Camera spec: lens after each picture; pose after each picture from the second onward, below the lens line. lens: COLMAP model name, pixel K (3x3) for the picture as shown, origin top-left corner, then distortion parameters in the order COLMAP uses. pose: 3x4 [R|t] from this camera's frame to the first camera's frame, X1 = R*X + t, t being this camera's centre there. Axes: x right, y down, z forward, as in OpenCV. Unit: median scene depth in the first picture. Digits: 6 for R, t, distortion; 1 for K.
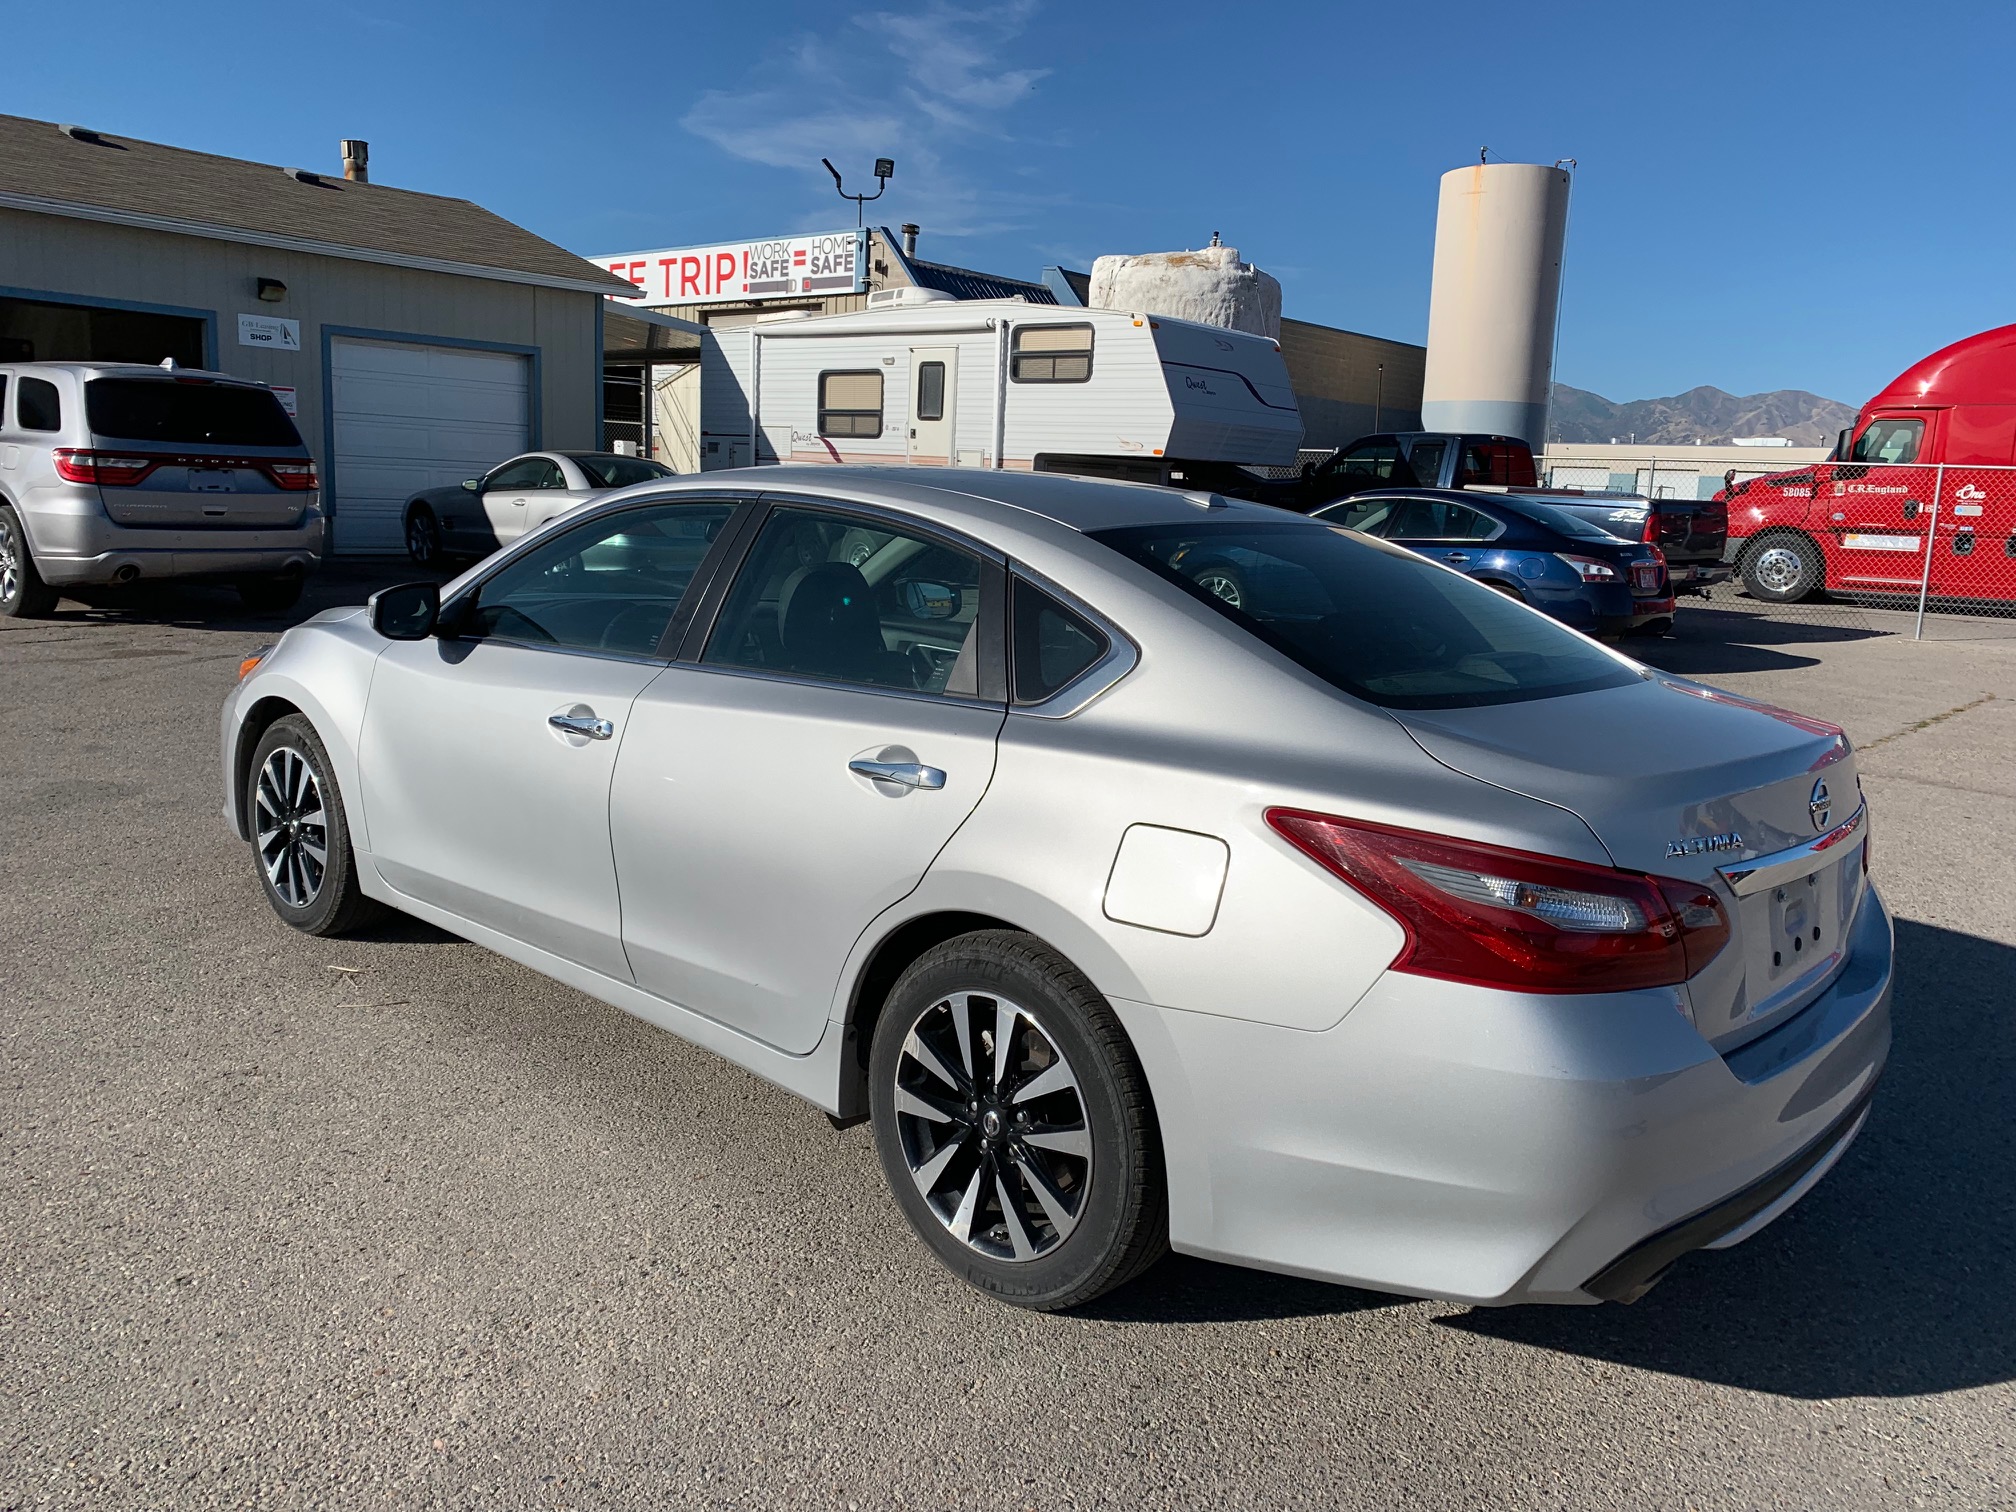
lens RADIAL K [[1547.8, 0, 1006.7], [0, 1547.8, 796.5], [0, 0, 1]] dist [-0.008880, 0.008998]
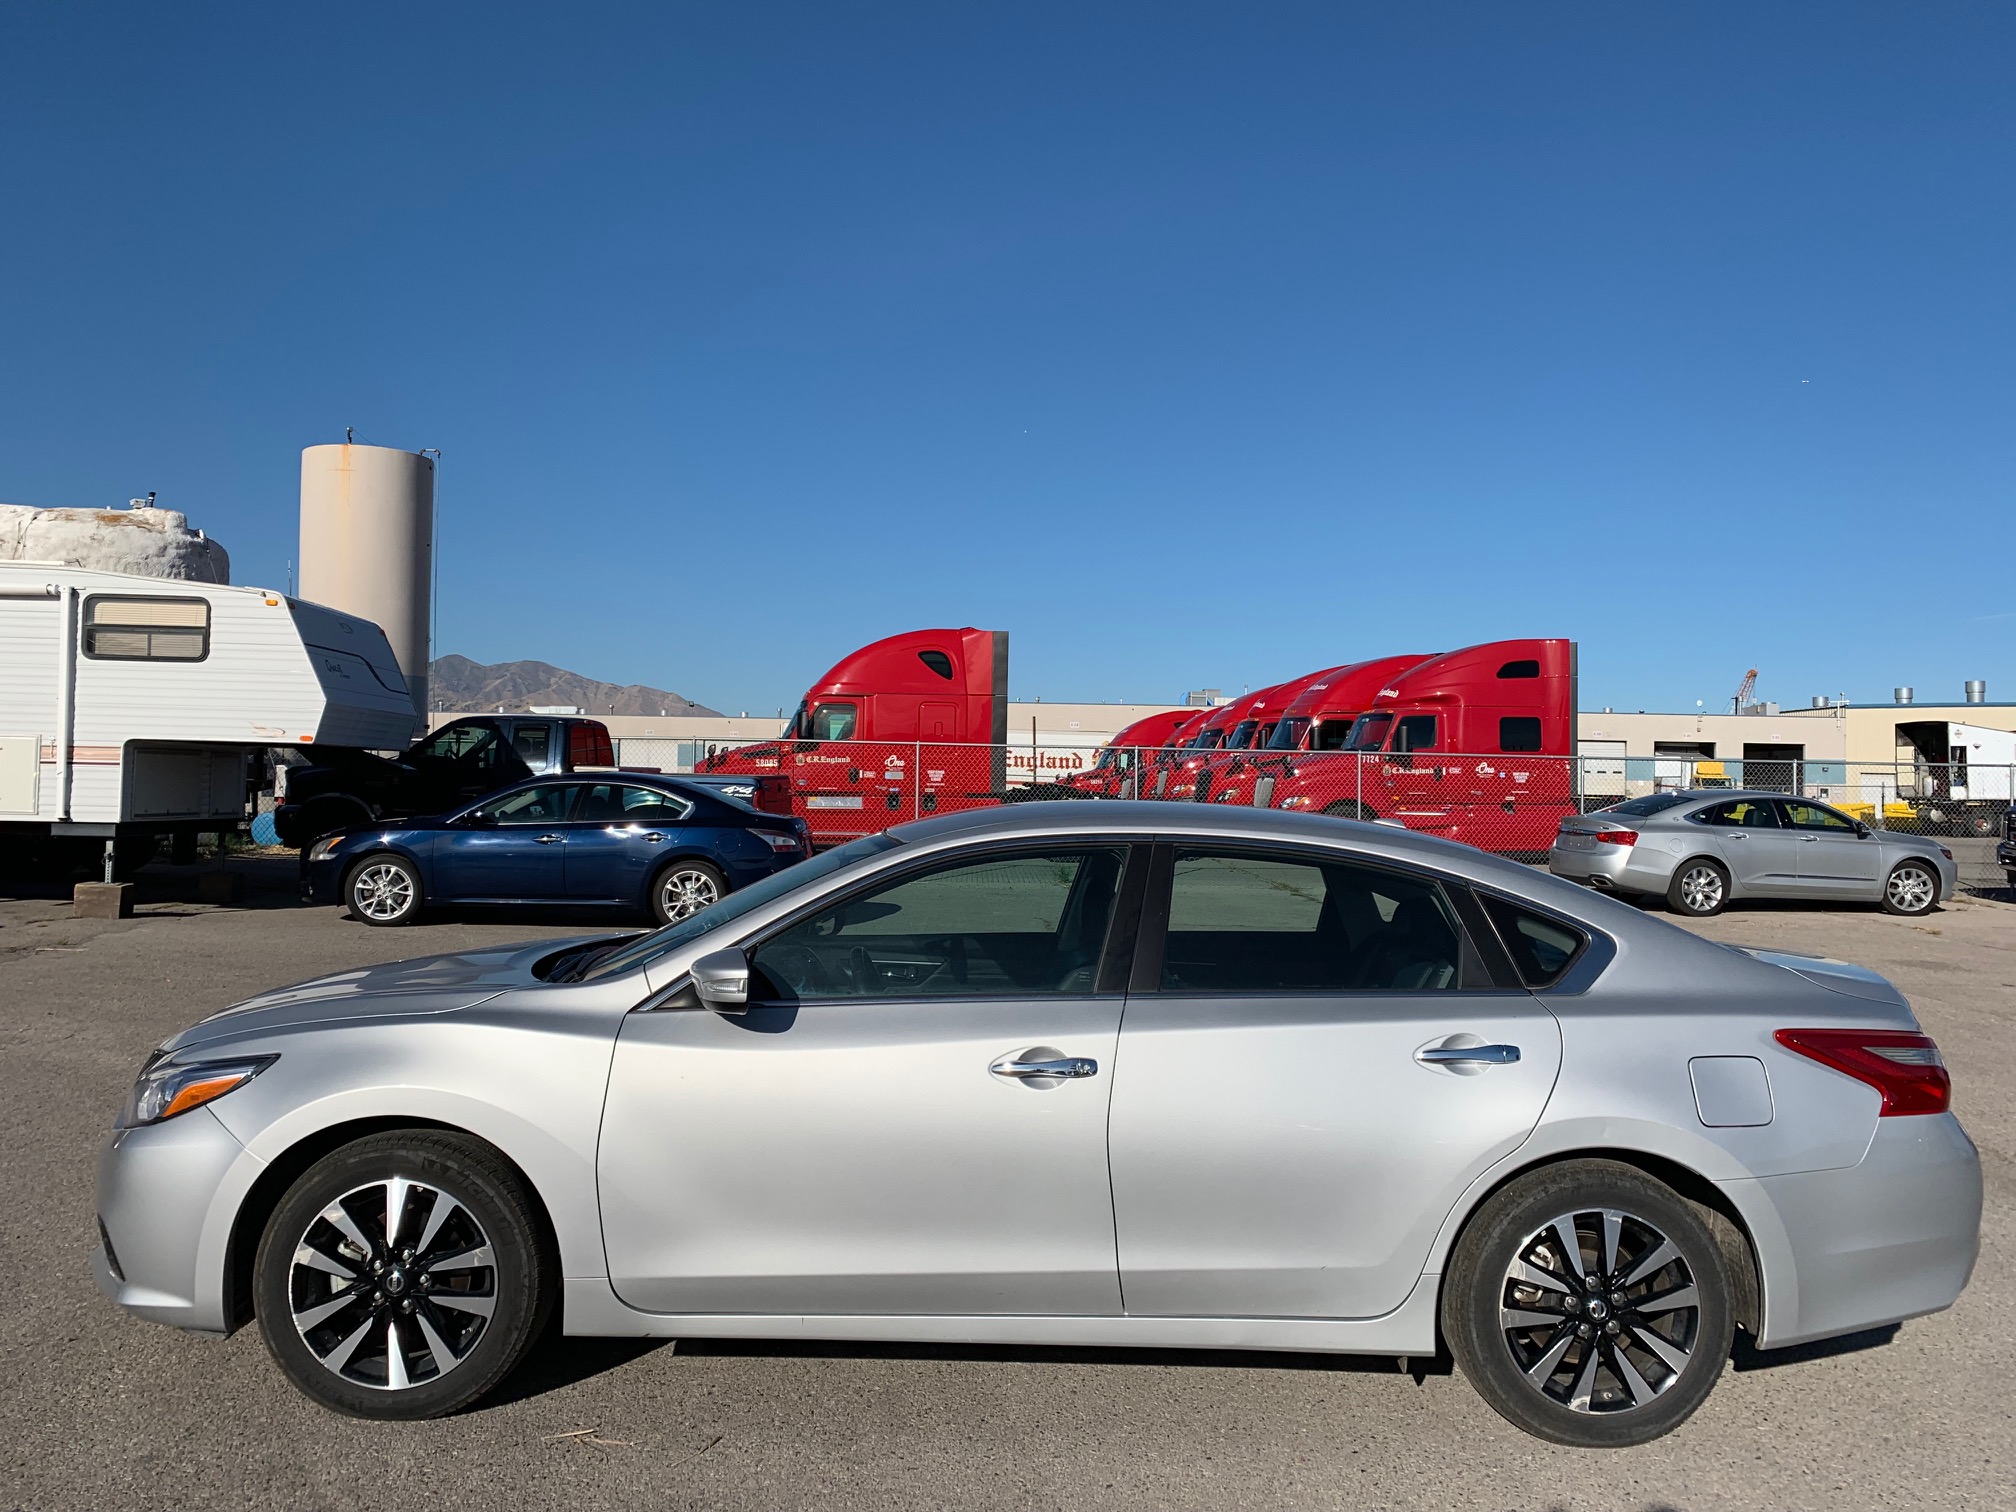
lens RADIAL K [[1547.8, 0, 1017.1], [0, 1547.8, 810.9], [0, 0, 1]] dist [-0.008880, 0.008998]
pose [[0.725410, -0.038417, 0.687244, -0.213099], [0.146053, 0.984296, -0.099142, -0.024924], [-0.672643, 0.172293, 0.719629, 0.053833]]
